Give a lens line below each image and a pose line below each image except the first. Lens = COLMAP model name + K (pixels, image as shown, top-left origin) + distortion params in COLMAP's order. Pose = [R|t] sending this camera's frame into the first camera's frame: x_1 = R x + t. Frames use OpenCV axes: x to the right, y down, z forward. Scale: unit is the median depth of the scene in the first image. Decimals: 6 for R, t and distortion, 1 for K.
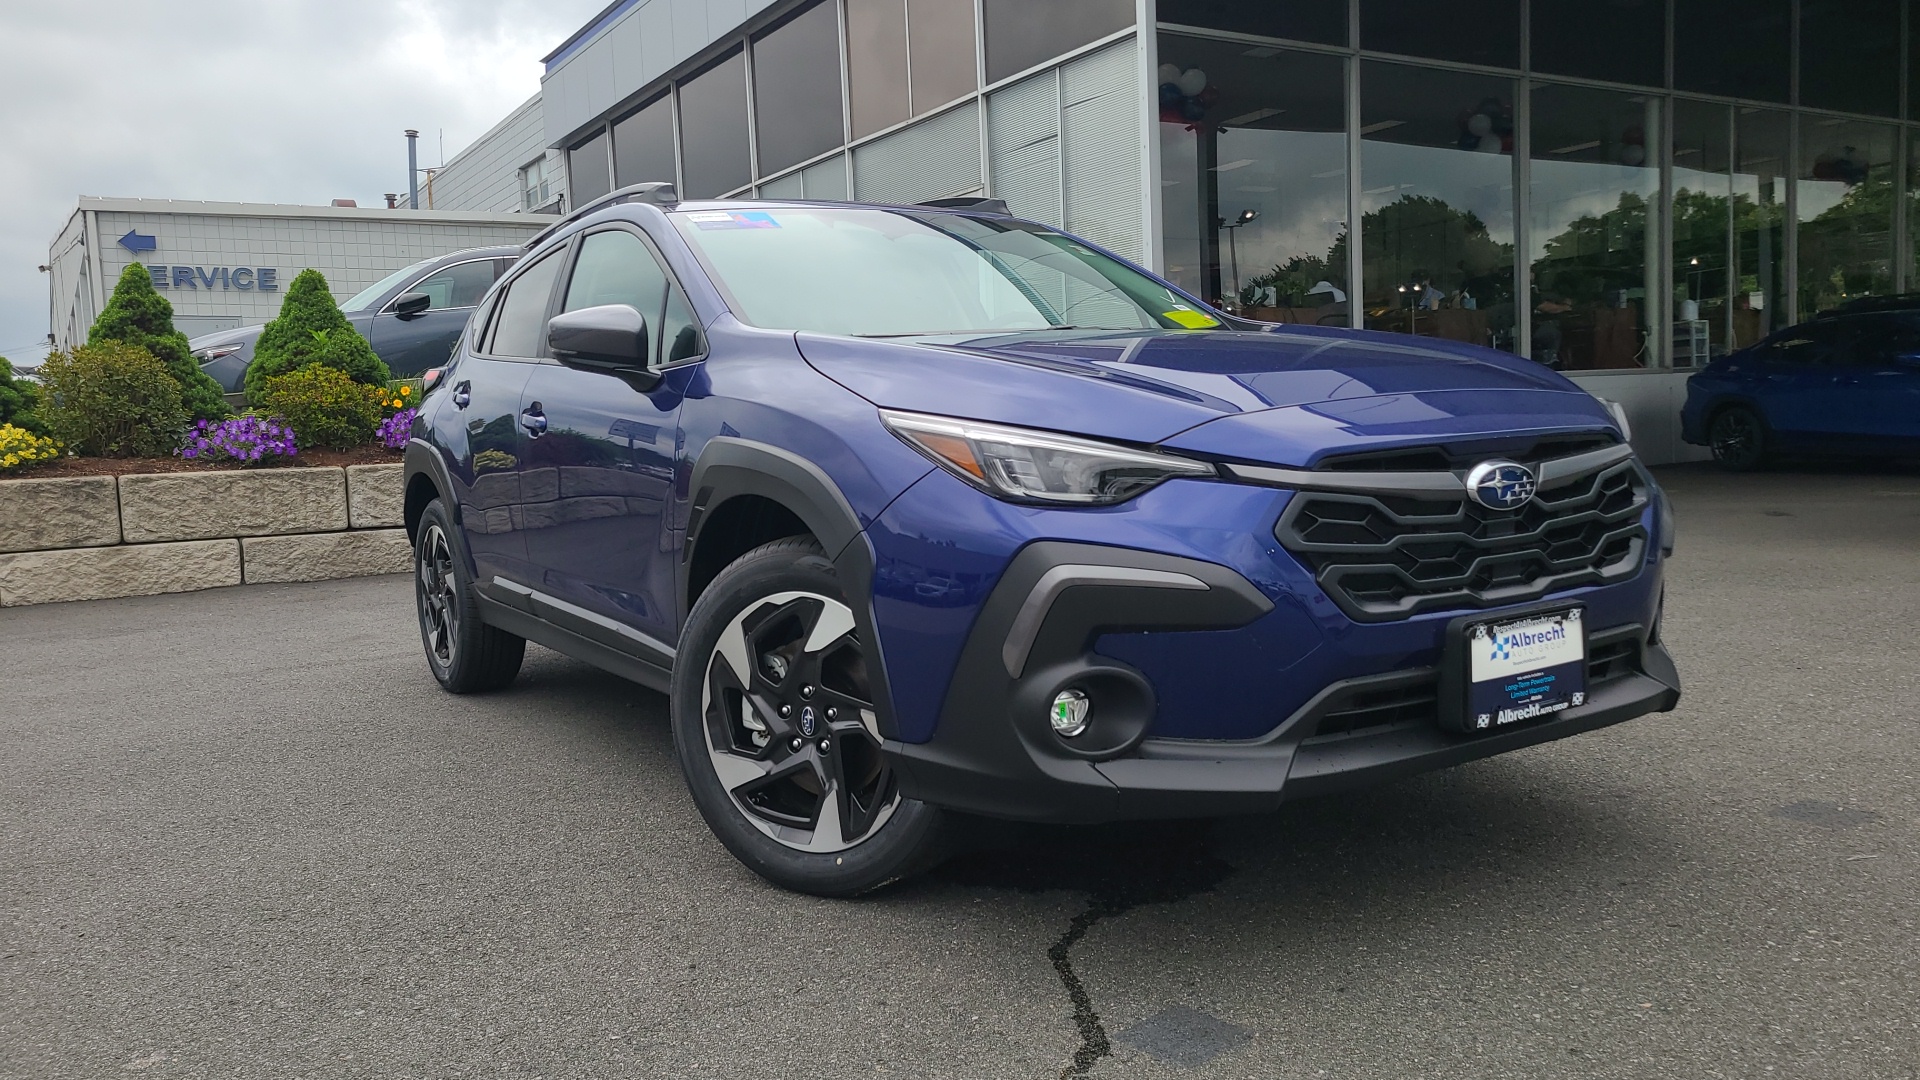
lens RADIAL K [[1413.1, 0, 960.0], [0, 1413.1, 540.0], [0, 0, 1]] dist [0.030794, -0.005202]
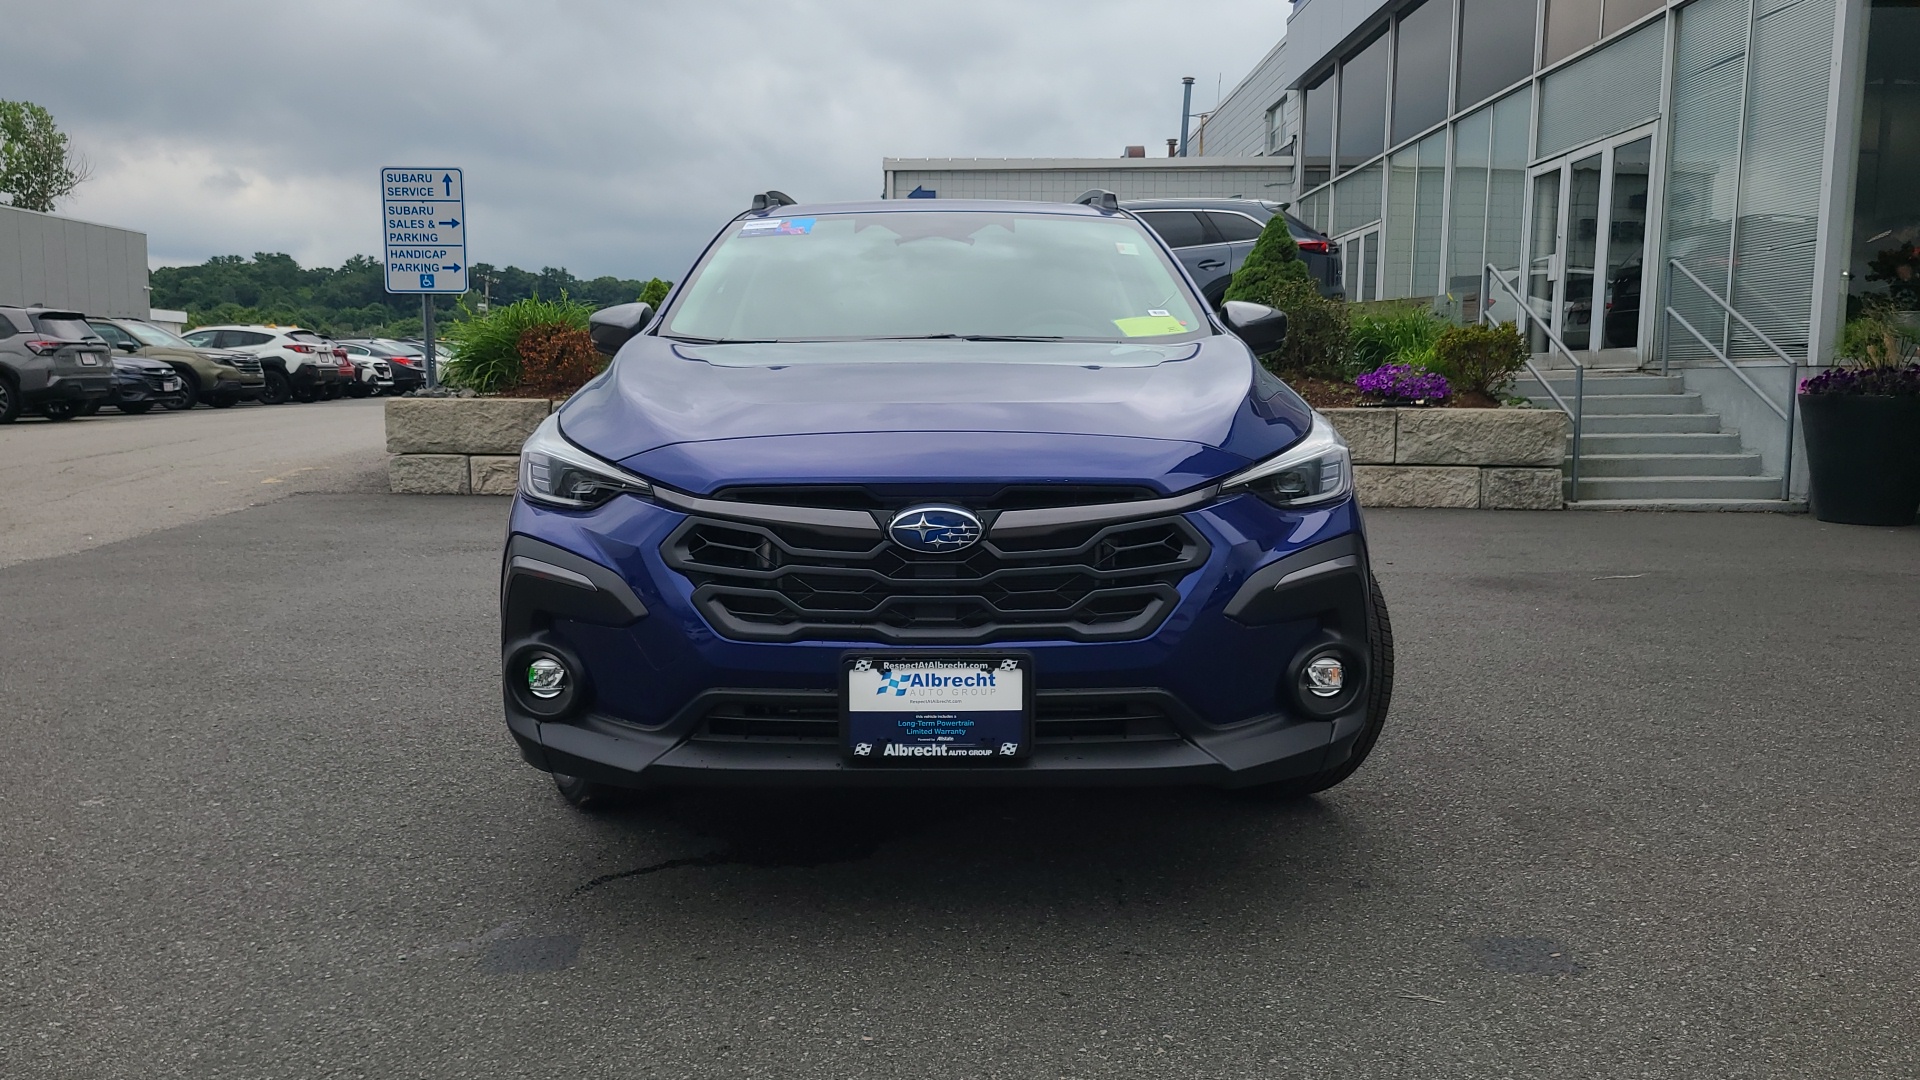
lens RADIAL K [[1437.1, 0, 960.0], [0, 1437.1, 540.0], [0, 0, 1]] dist [0.036406, 0.002303]
pose [[0.845311, 0.107651, -0.523318, 0.919949], [-0.085343, 0.994120, 0.066645, -0.099017], [0.527415, -0.011674, 0.849528, 0.124140]]
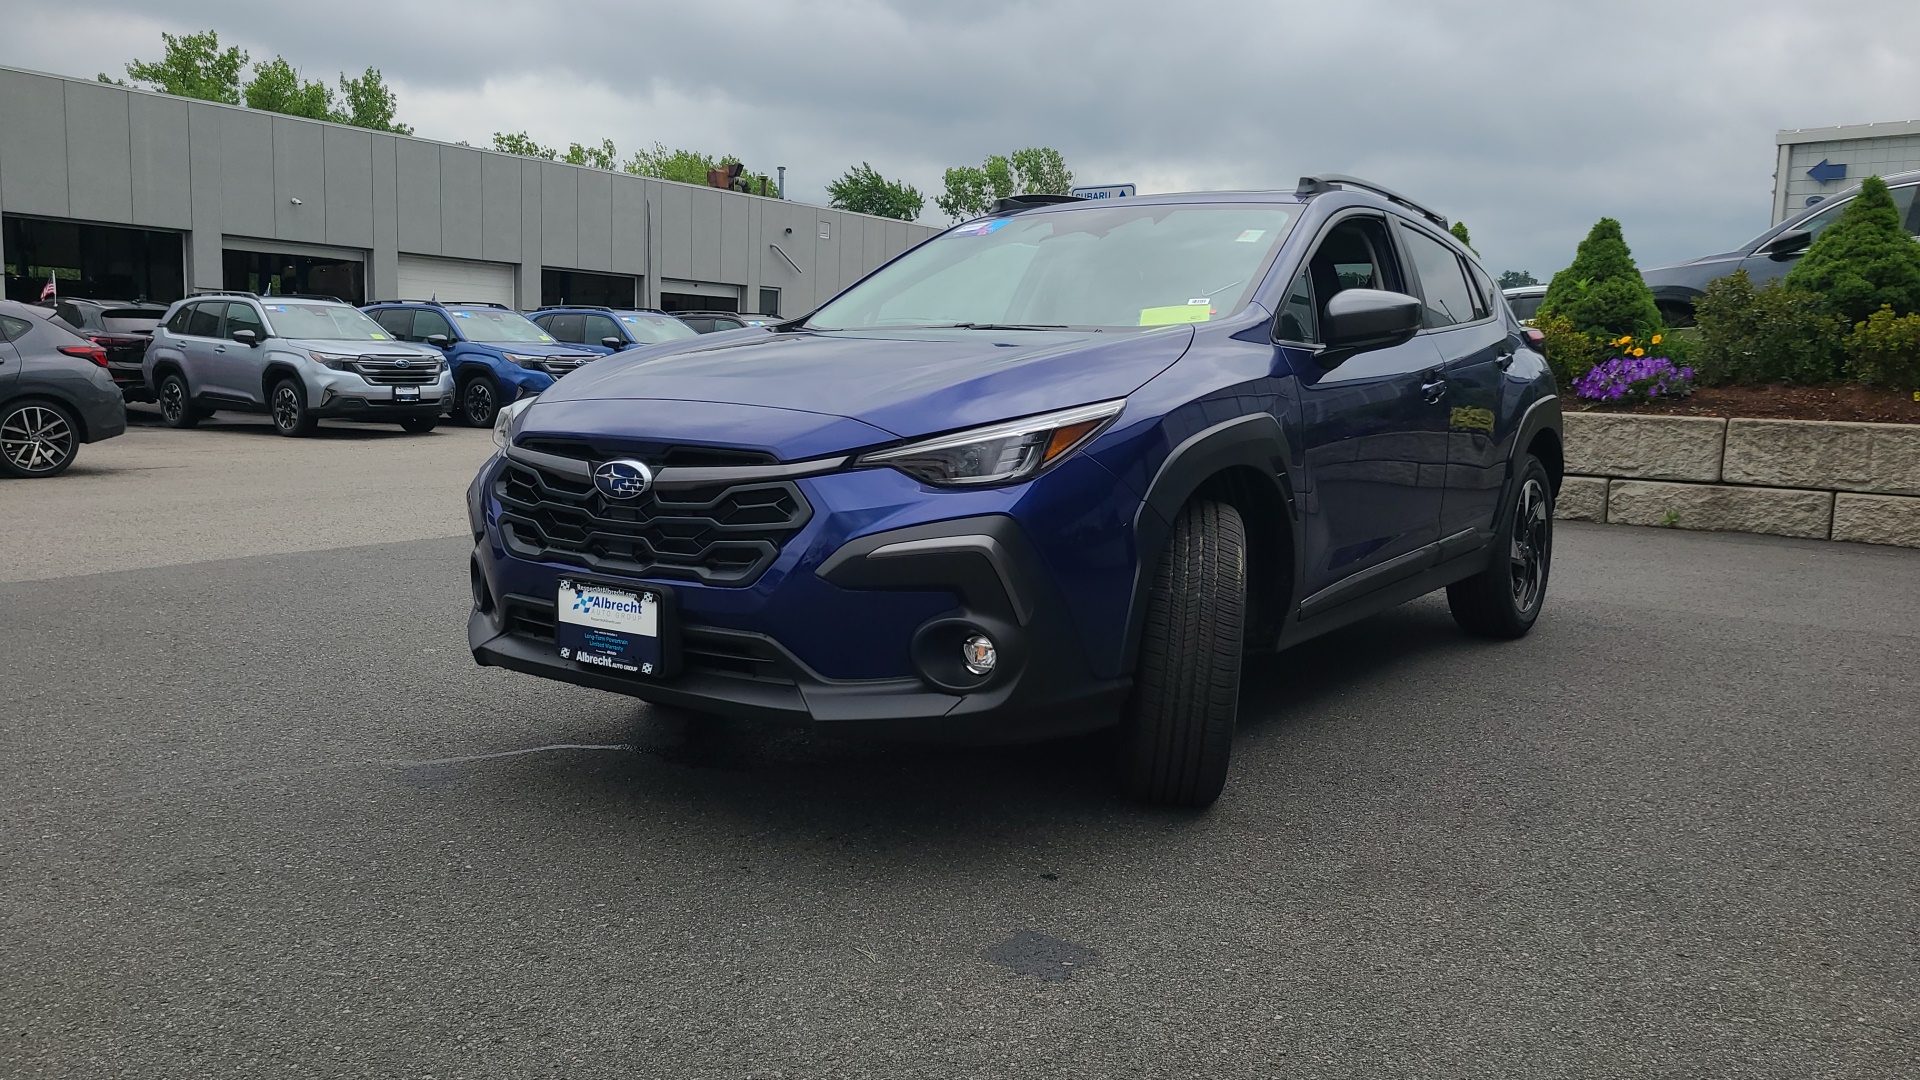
lens RADIAL K [[1473.1, 0, 963.3], [0, 1473.1, 573.1], [0, 0, 1]] dist [0.030764, 0.003462]
pose [[0.377893, 0.179464, -0.908289, 1.634471], [-0.119104, 0.982305, 0.144535, -0.174647], [0.918156, 0.053562, 0.392581, 0.755898]]
